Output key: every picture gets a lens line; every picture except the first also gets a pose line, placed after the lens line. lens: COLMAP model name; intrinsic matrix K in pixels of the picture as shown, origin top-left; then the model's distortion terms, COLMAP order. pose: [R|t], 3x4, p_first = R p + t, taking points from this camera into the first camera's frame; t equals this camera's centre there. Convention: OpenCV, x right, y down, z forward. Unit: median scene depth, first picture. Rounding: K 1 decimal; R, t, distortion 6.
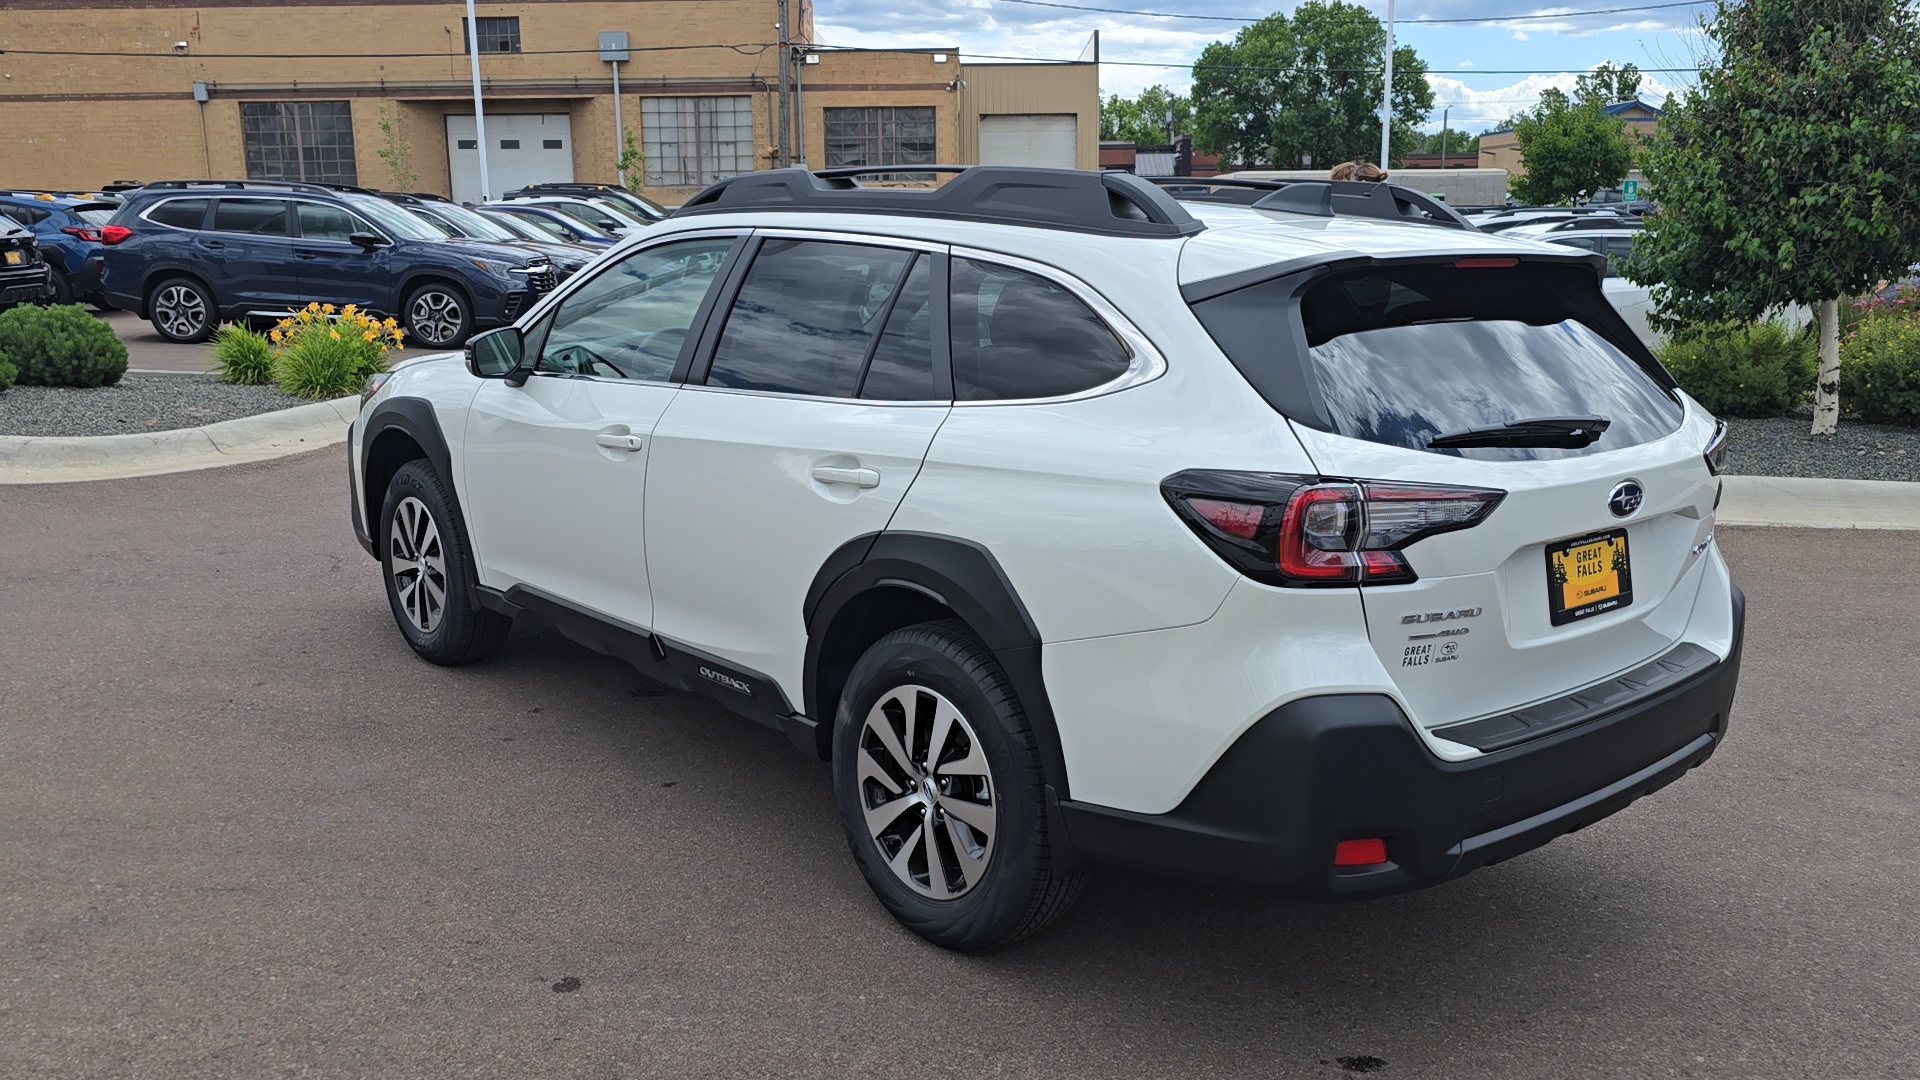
lens RADIAL K [[1591.4, 0, 975.6], [0, 1591.4, 542.3], [0, 0, 1]] dist [0.010240, -0.008925]
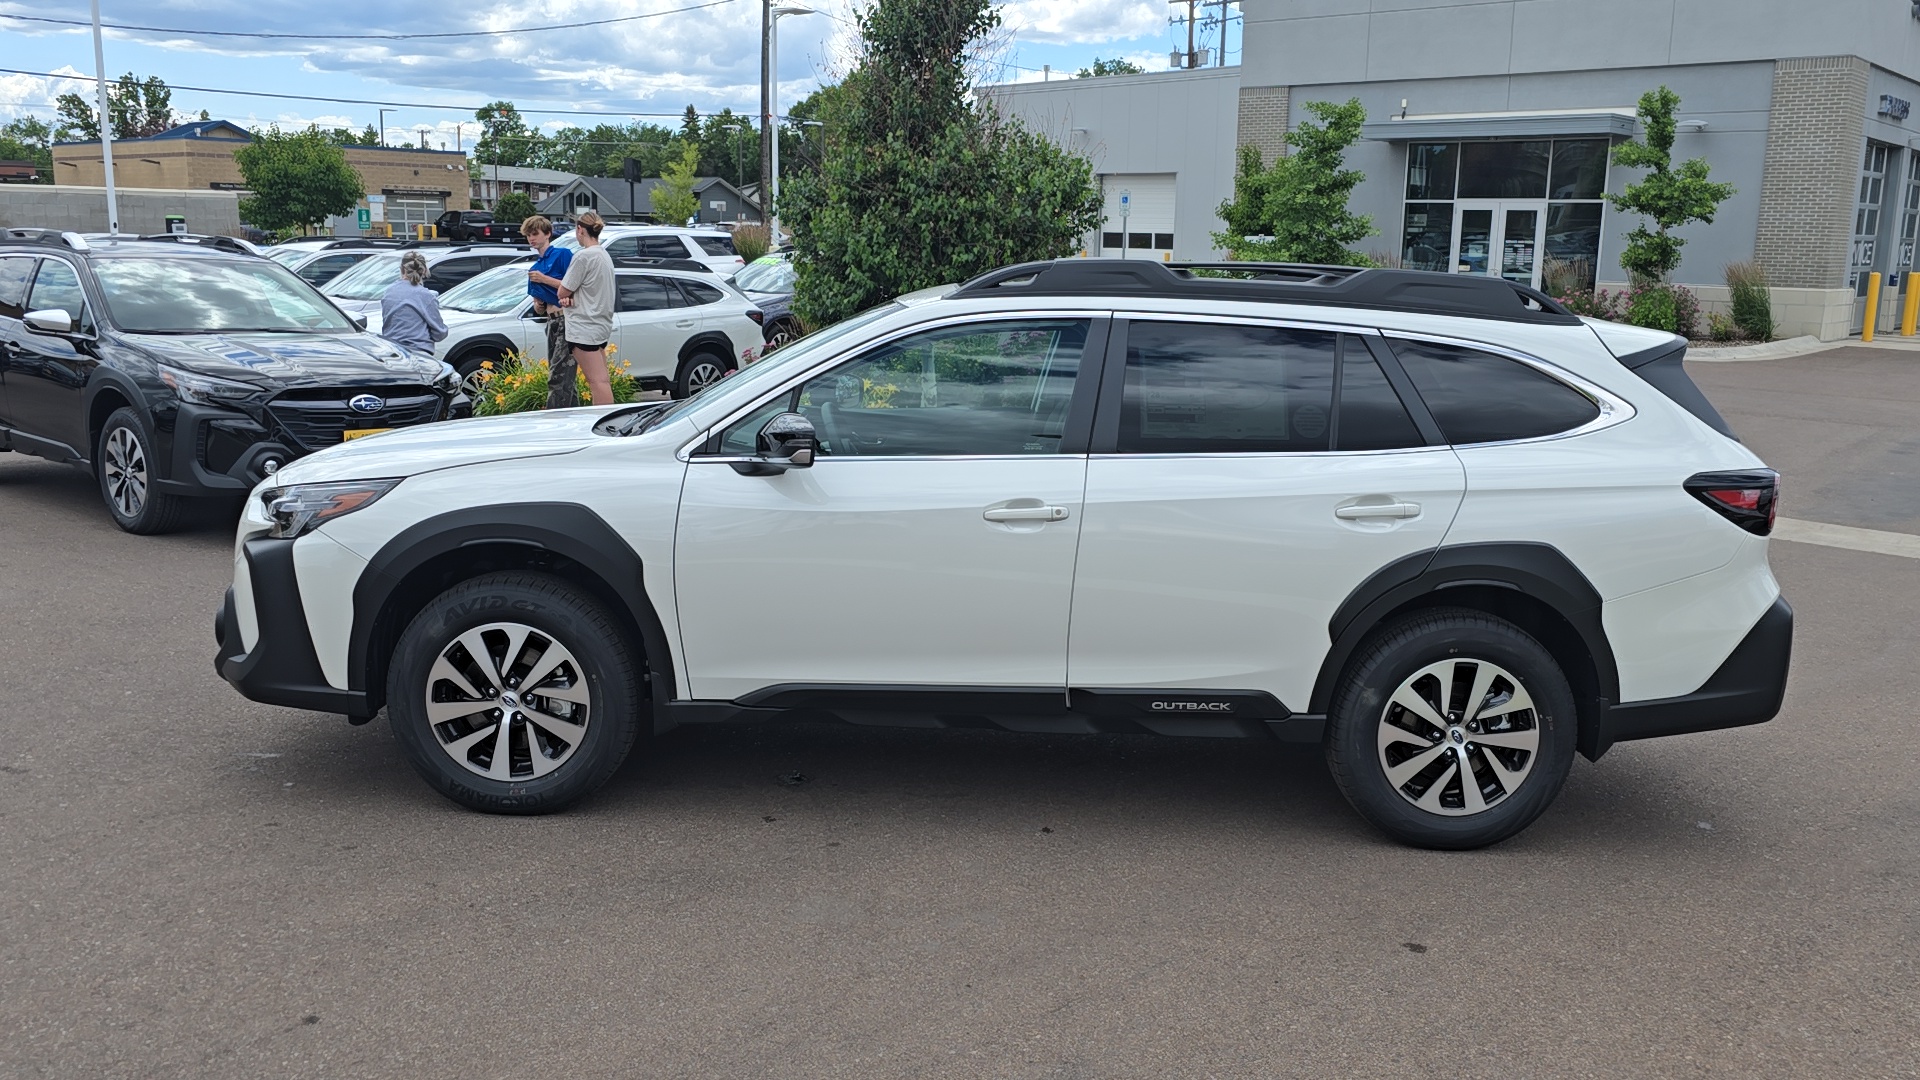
lens RADIAL K [[1591.4, 0, 975.6], [0, 1591.4, 542.3], [0, 0, 1]] dist [0.010240, -0.008925]
pose [[0.647950, -0.121784, 0.751884, -1.258795], [0.130115, 0.990323, 0.048276, -0.121102], [-0.750487, 0.066551, 0.657526, 0.405854]]
